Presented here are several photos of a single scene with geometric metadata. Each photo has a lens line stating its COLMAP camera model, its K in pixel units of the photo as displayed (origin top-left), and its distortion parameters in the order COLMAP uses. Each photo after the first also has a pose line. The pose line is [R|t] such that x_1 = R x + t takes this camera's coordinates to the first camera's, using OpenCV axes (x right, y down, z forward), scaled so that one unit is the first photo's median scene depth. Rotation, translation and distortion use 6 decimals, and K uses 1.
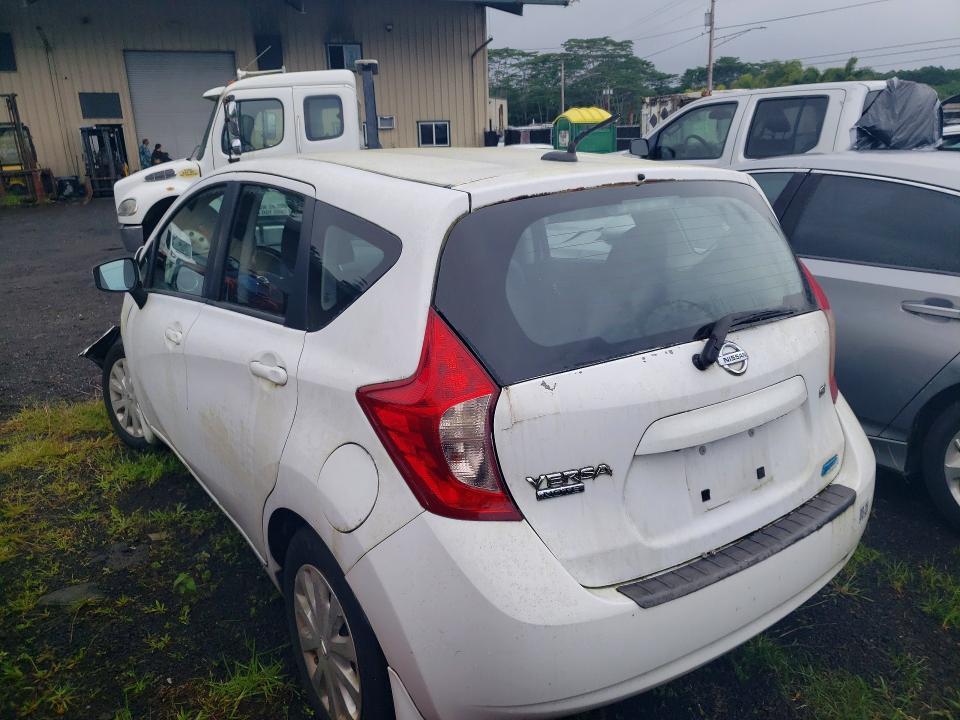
lens RADIAL K [[747.8, 0, 476.5], [0, 747.8, 359.8], [0, 0, 1]] dist [0.003018, 0.008347]
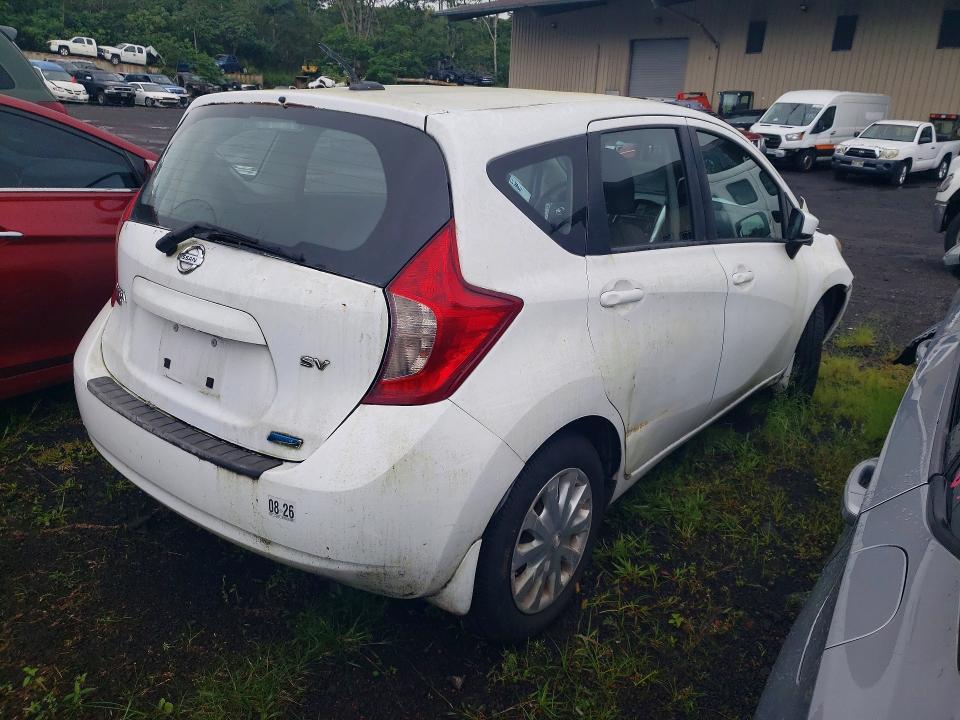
lens RADIAL K [[764.8, 0, 531.4], [0, 764.8, 364.9], [0, 0, 1]] dist [0.004972, 0.005730]
pose [[0.329538, 0.350598, -0.876633, 1.559390], [-0.329089, 0.912921, 0.241402, -0.300388], [0.884932, 0.208939, 0.416220, 1.003293]]
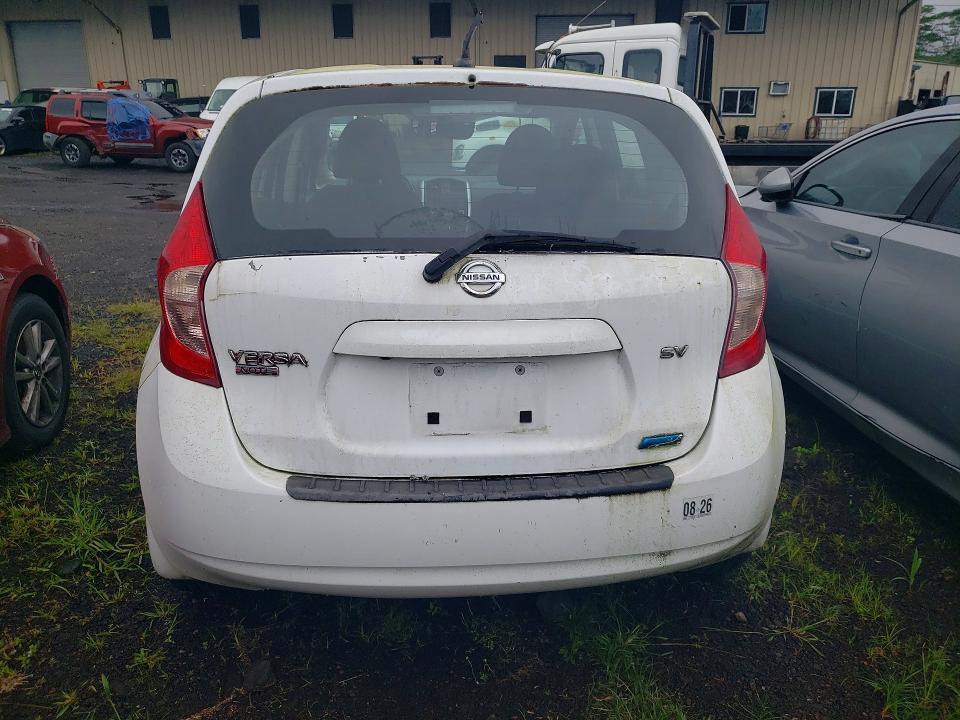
lens RADIAL K [[725.7, 0, 496.0], [0, 725.7, 356.5], [0, 0, 1]] dist [0.066120, -0.043910]
pose [[0.873666, 0.189087, -0.448279, 0.767440], [-0.171055, 0.981942, 0.080814, 0.016672], [0.455464, 0.006076, 0.890233, 0.223308]]
